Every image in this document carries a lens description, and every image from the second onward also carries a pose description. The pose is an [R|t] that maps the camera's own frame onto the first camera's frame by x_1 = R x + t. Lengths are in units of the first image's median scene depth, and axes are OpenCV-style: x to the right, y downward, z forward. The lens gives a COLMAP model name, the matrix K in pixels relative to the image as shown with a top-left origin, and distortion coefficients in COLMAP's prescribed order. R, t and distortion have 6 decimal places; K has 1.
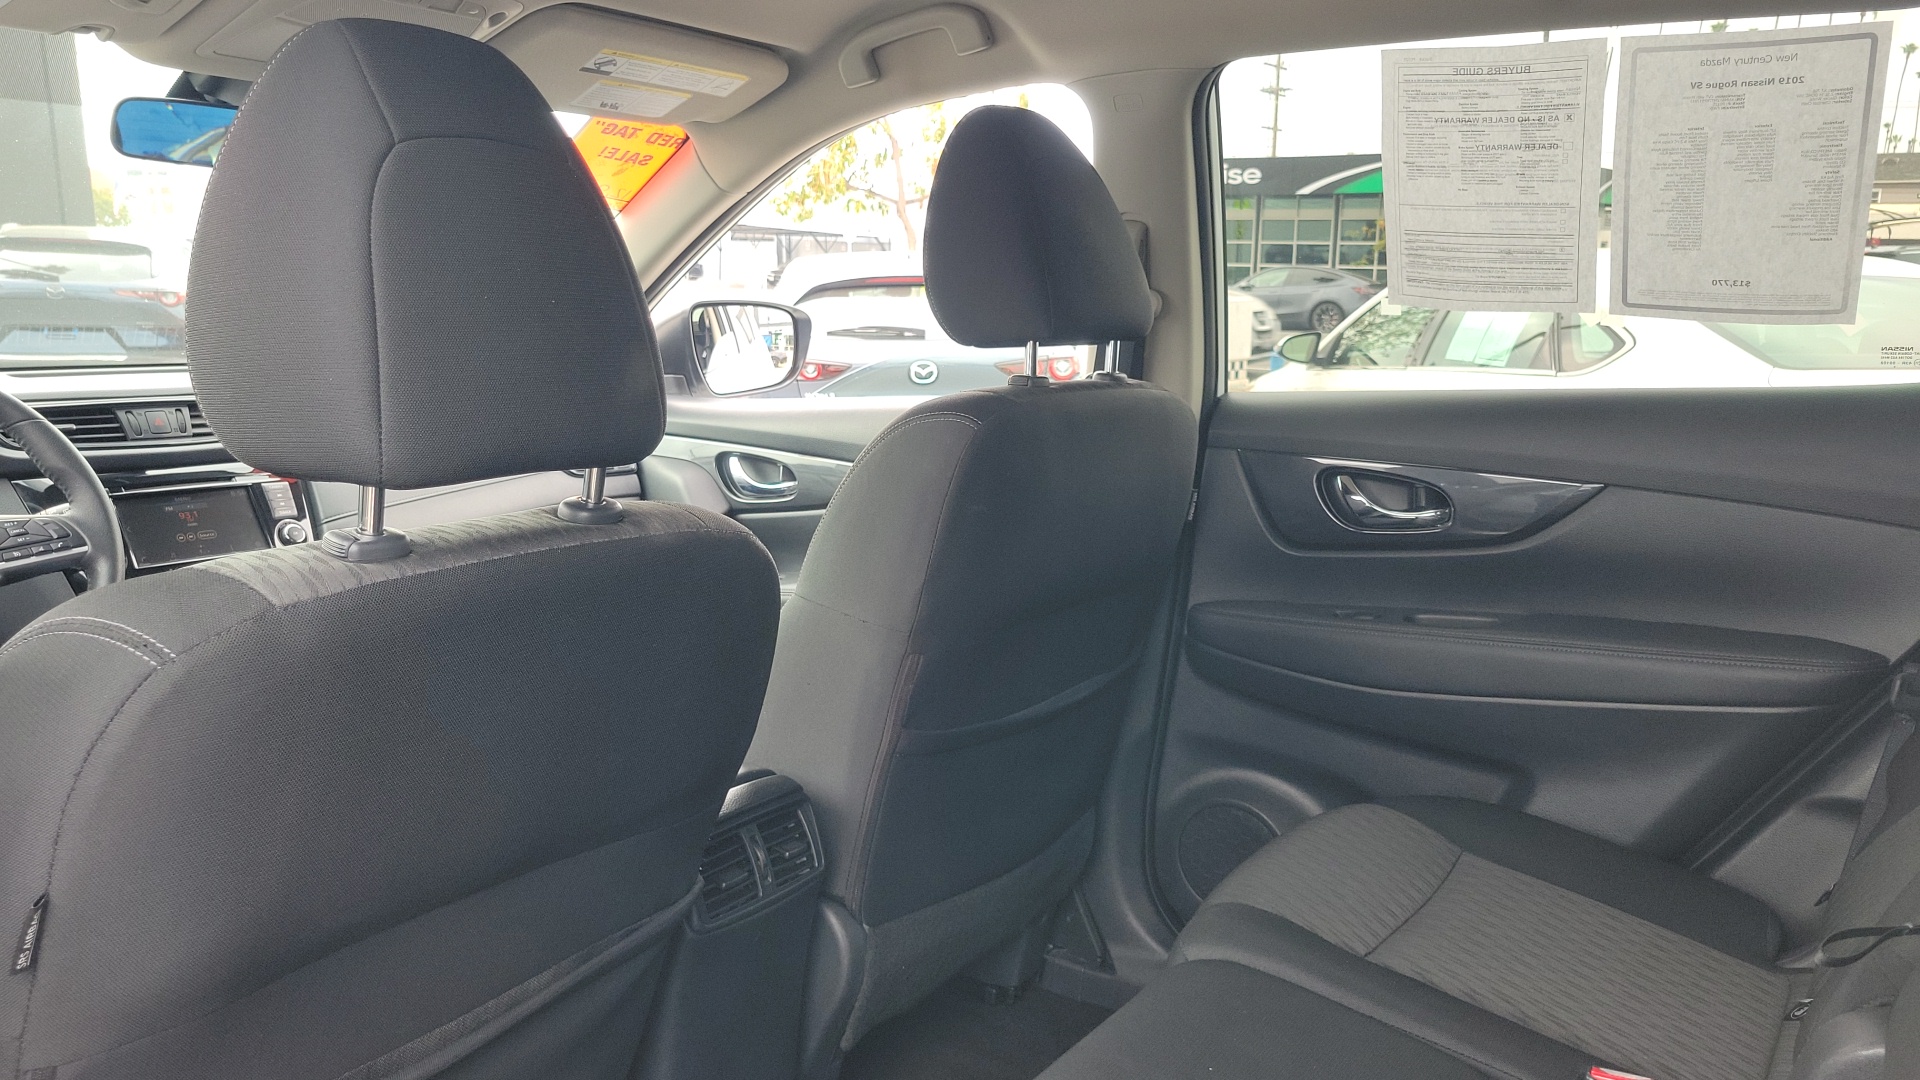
lens RADIAL K [[1460.5, 0, 954.7], [0, 1460.5, 559.2], [0, 0, 1]] dist [0.039277, -0.029140]
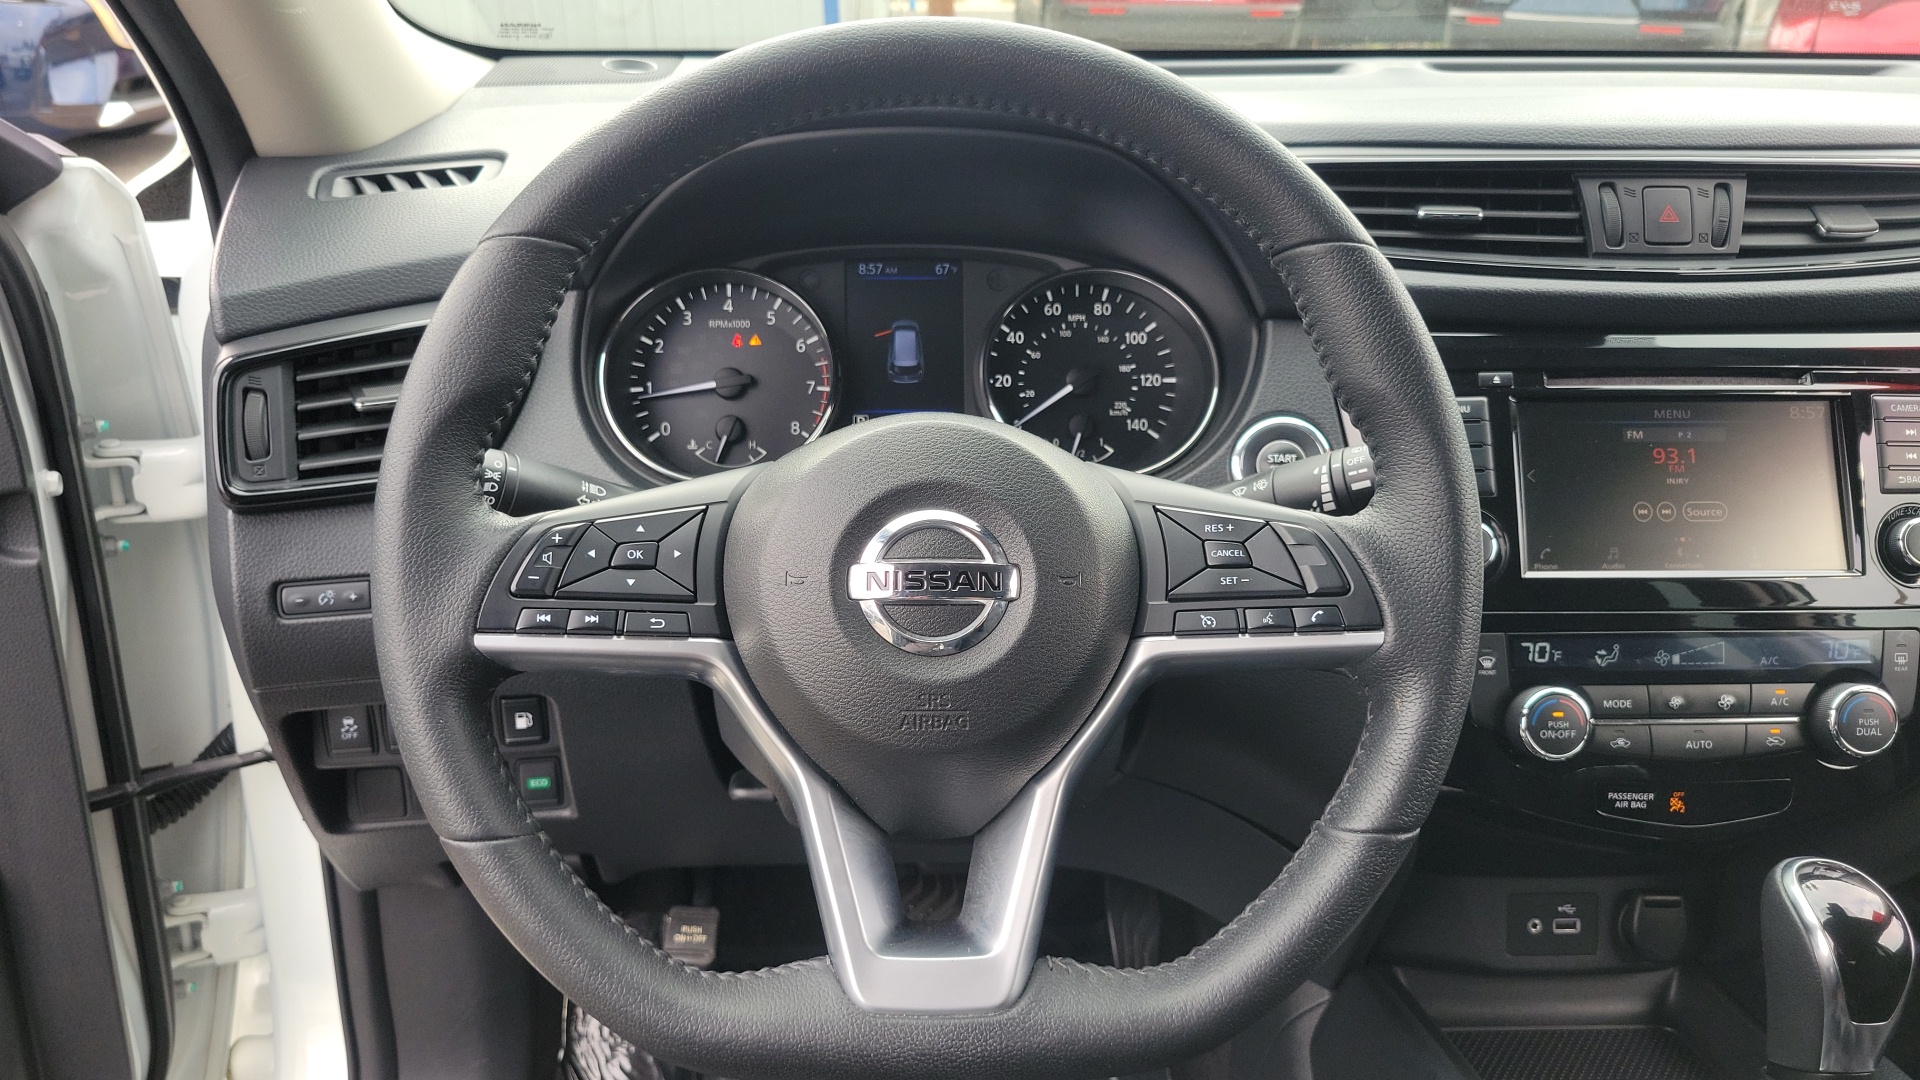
lens RADIAL K [[1460.5, 0, 942.0], [0, 1460.5, 544.2], [0, 0, 1]] dist [0.039277, -0.029140]
pose [[0.603923, 0.301572, -0.737788, -0.382343], [-0.144401, 0.951737, 0.270823, -0.101218], [0.783853, -0.057019, 0.618323, 0.670437]]
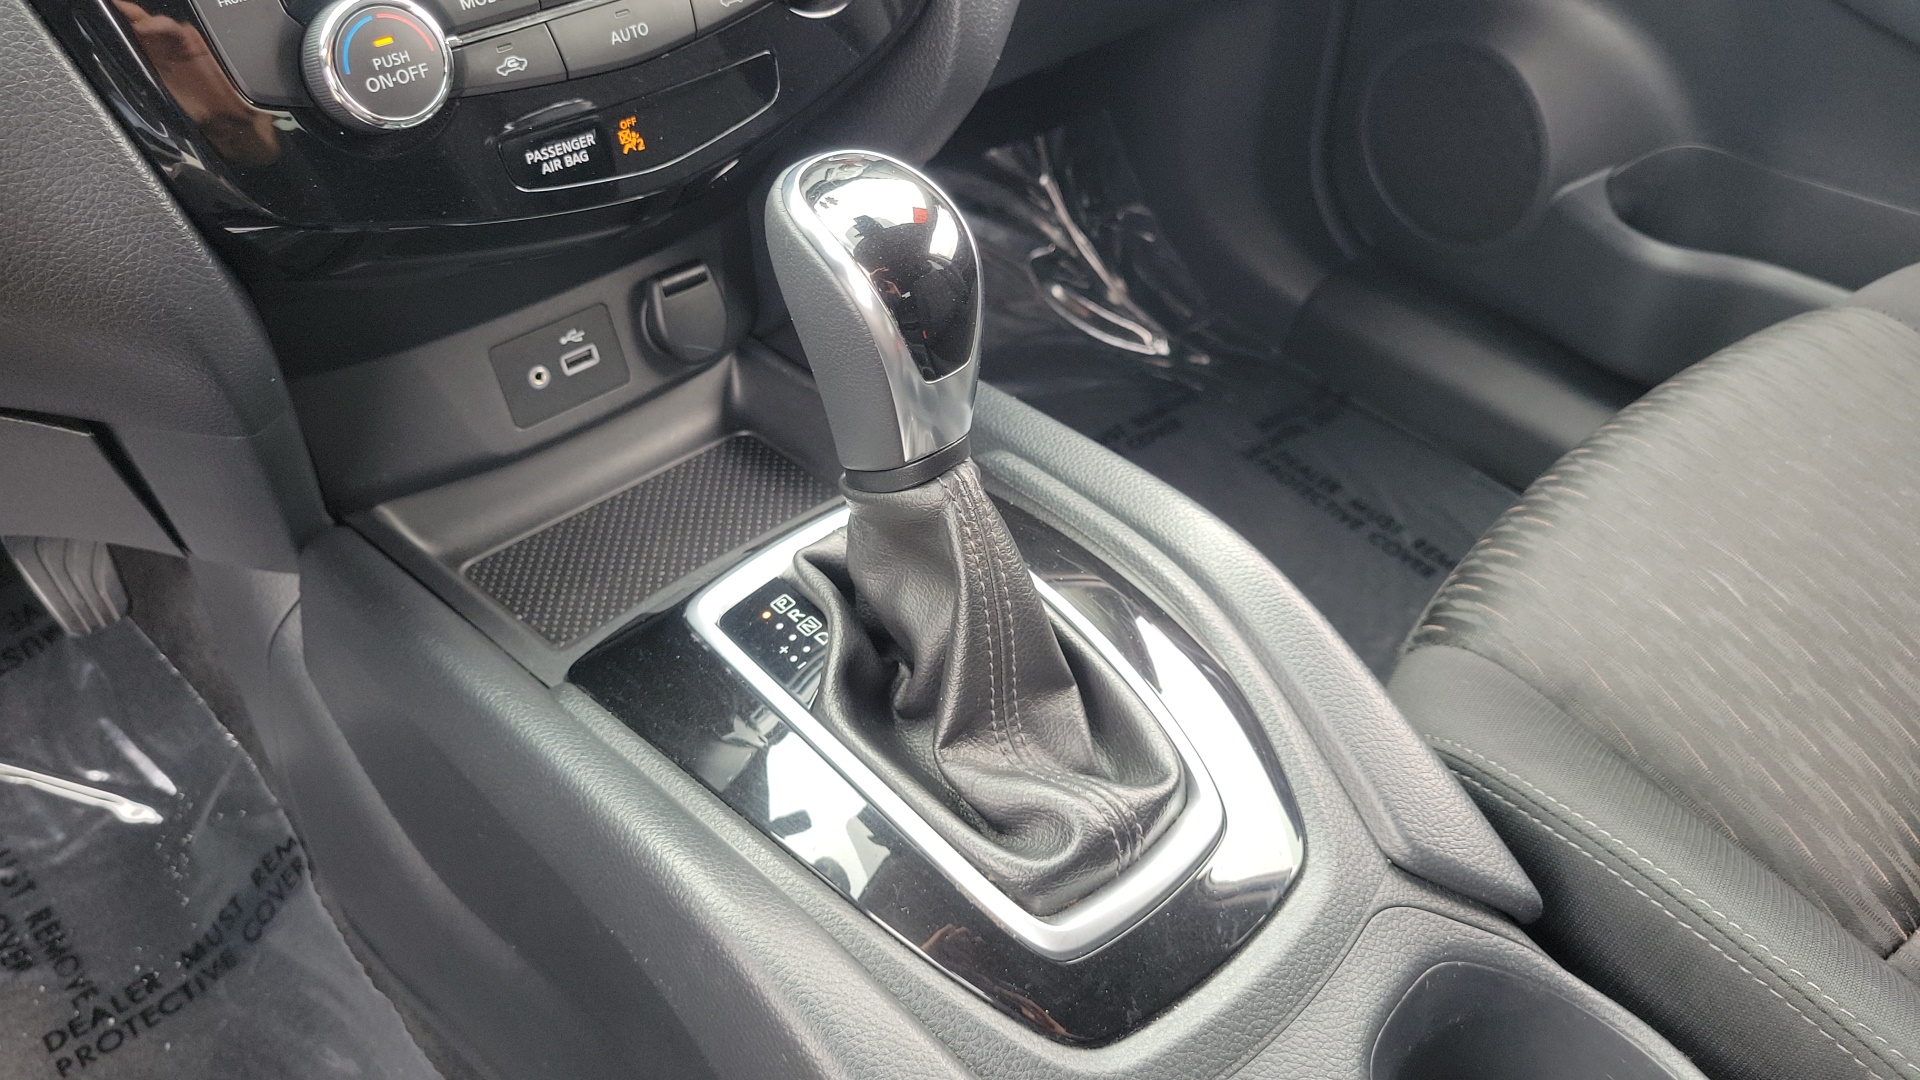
lens RADIAL K [[1460.5, 0, 947.1], [0, 1460.5, 523.4], [0, 0, 1]] dist [0.039277, -0.029140]
pose [[0.967449, 0.175831, -0.182006, -0.432300], [-0.049922, 0.837670, 0.543890, -0.029339], [0.248094, -0.517100, 0.819181, 0.870084]]
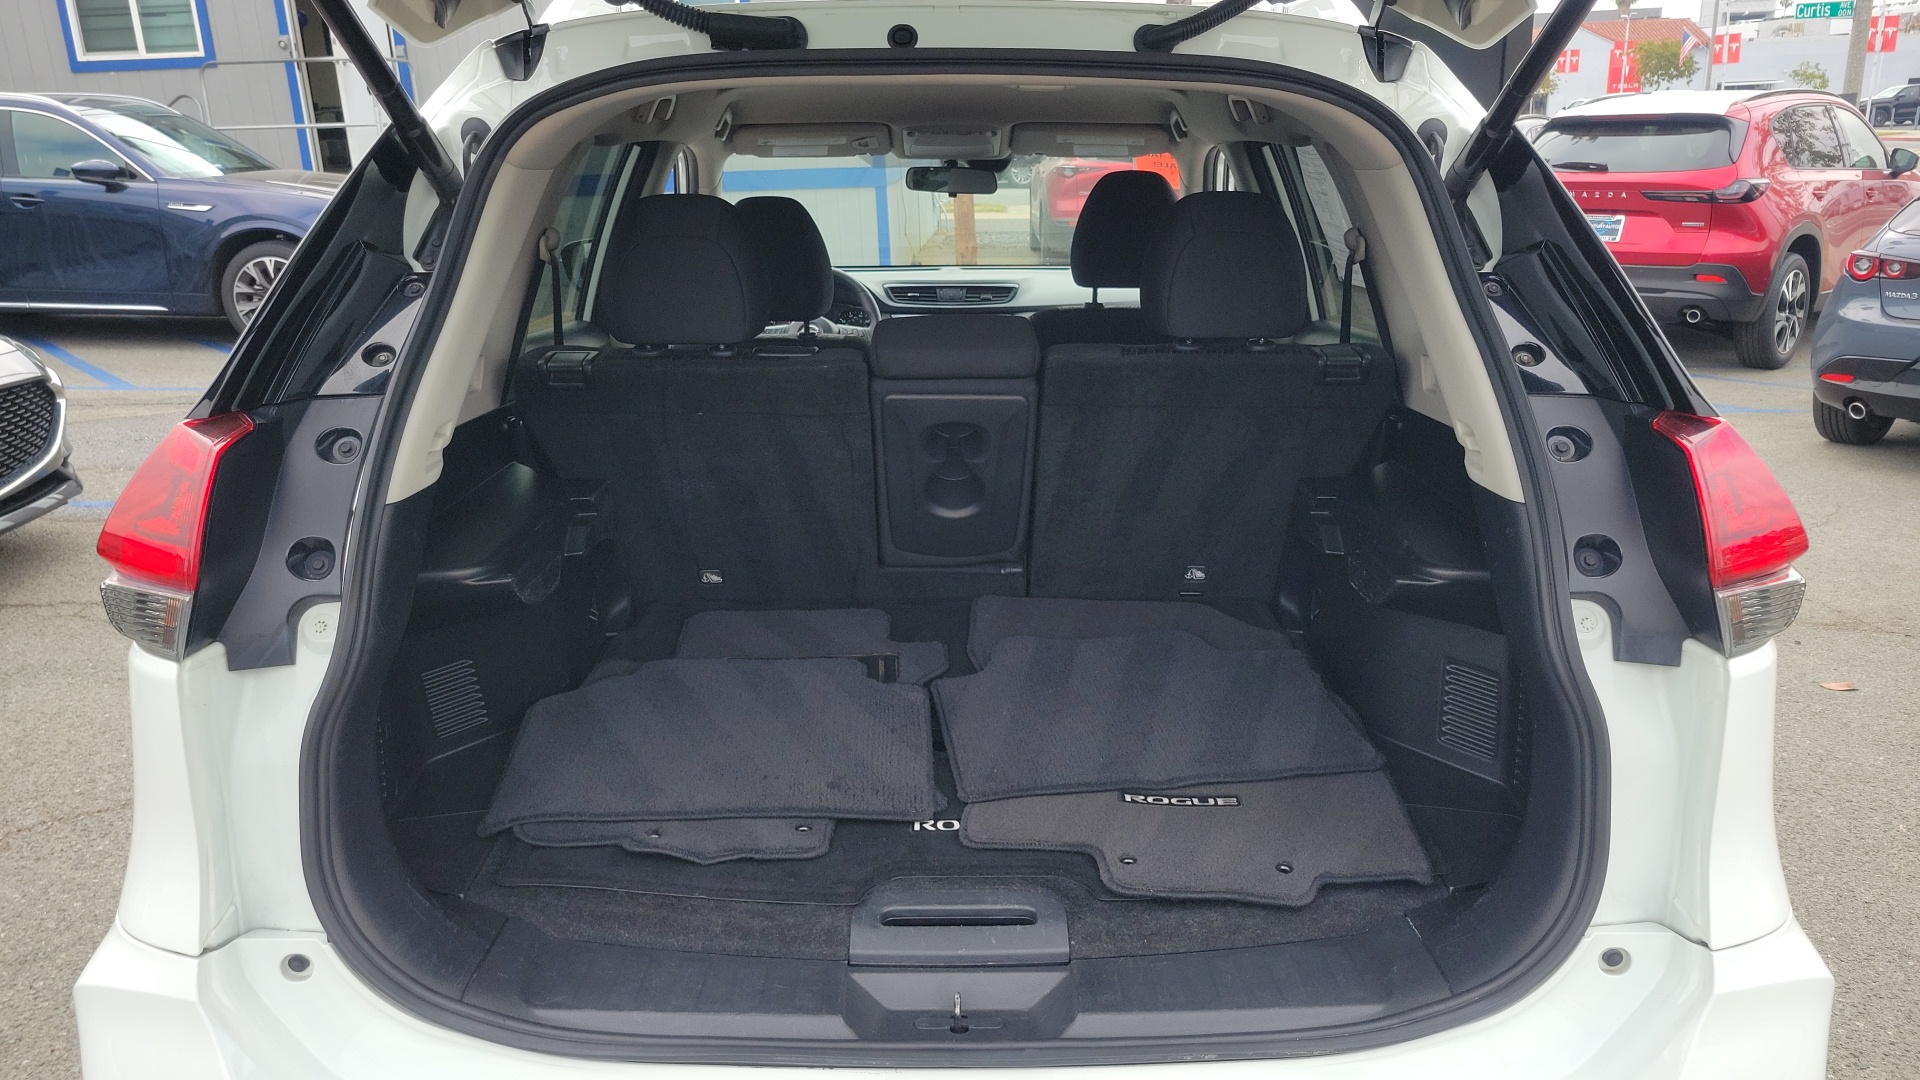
lens RADIAL K [[1460.5, 0, 958.9], [0, 1460.5, 538.1], [0, 0, 1]] dist [0.039277, -0.029140]
pose [[0.574159, 0.199286, -0.794120, 1.597490], [-0.132831, 0.979748, 0.149832, -0.073892], [0.807897, 0.019456, 0.589003, -0.402287]]
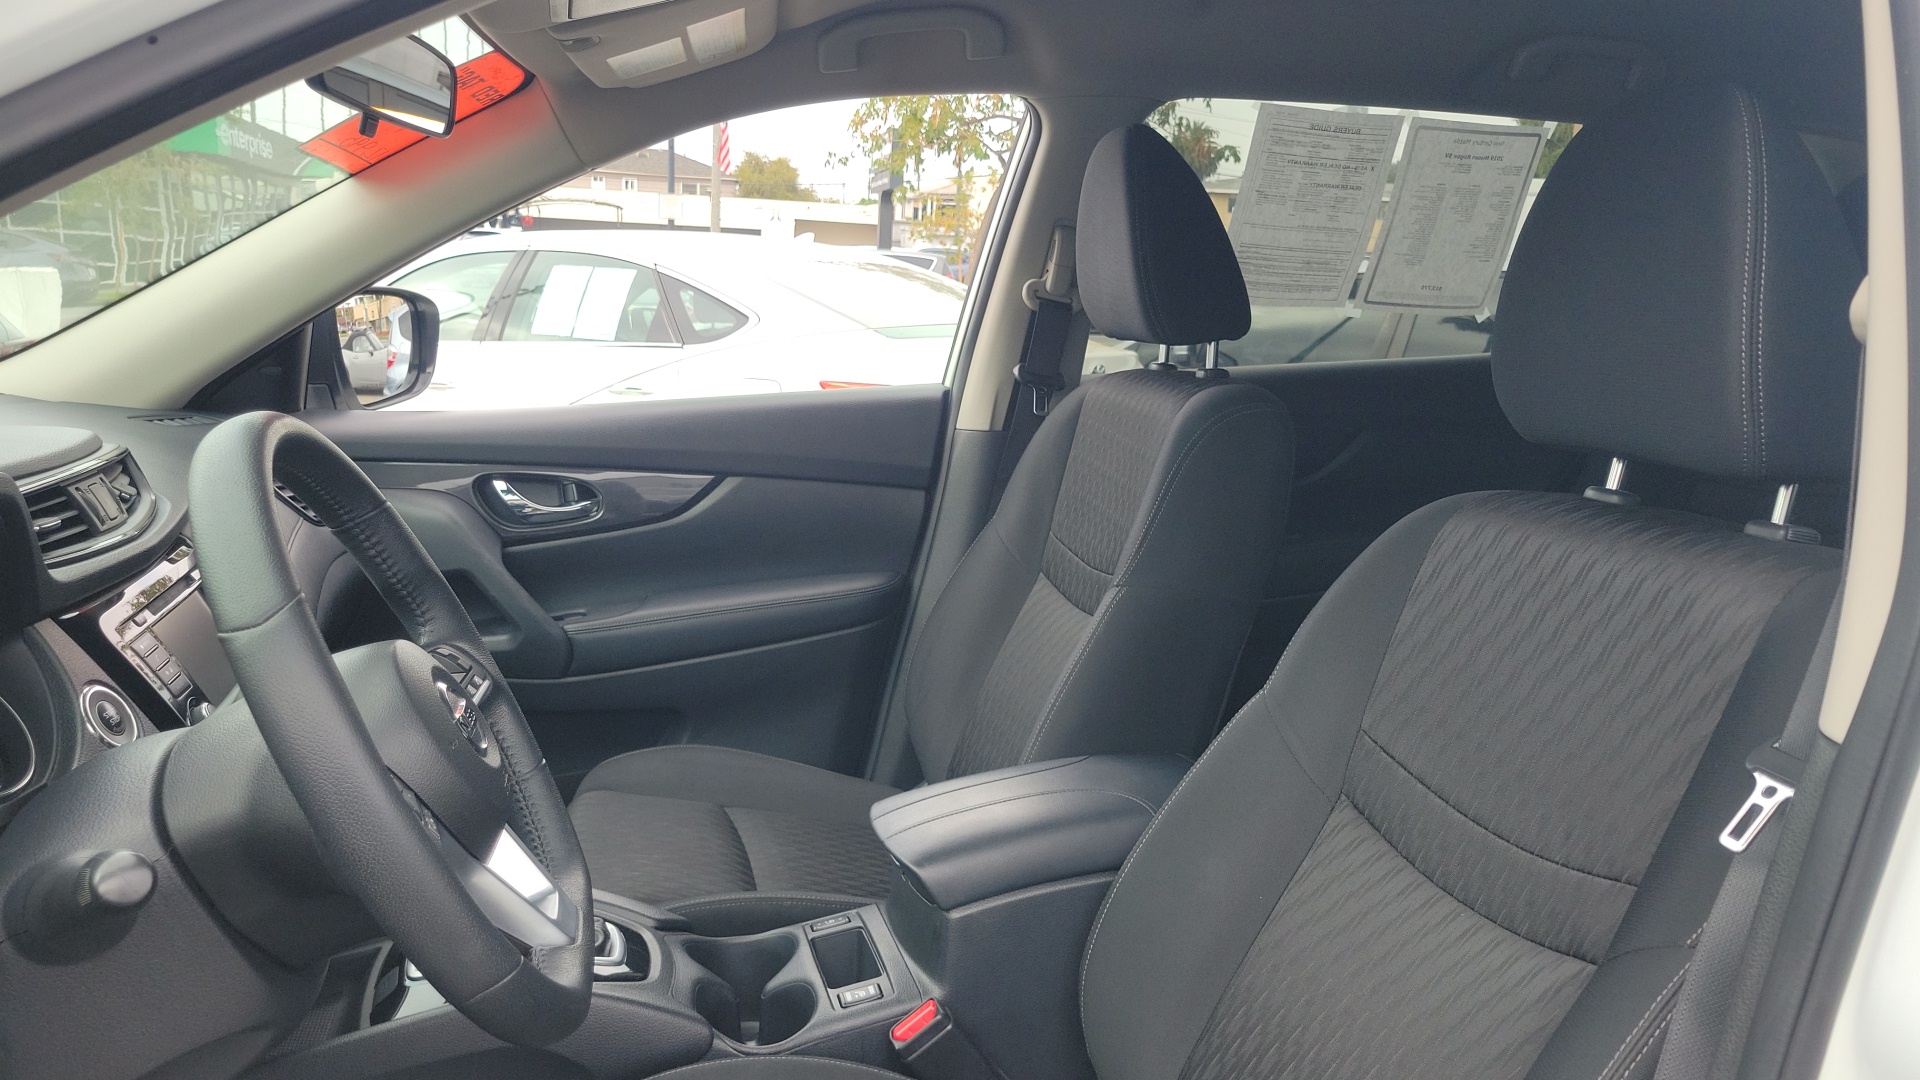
lens RADIAL K [[1460.5, 0, 937.3], [0, 1460.5, 563.6], [0, 0, 1]] dist [0.039277, -0.029140]
pose [[0.653017, -0.140370, 0.744222, -0.904509], [0.121175, 0.989379, 0.080285, -0.087125], [-0.747587, 0.037753, 0.663090, 0.381258]]
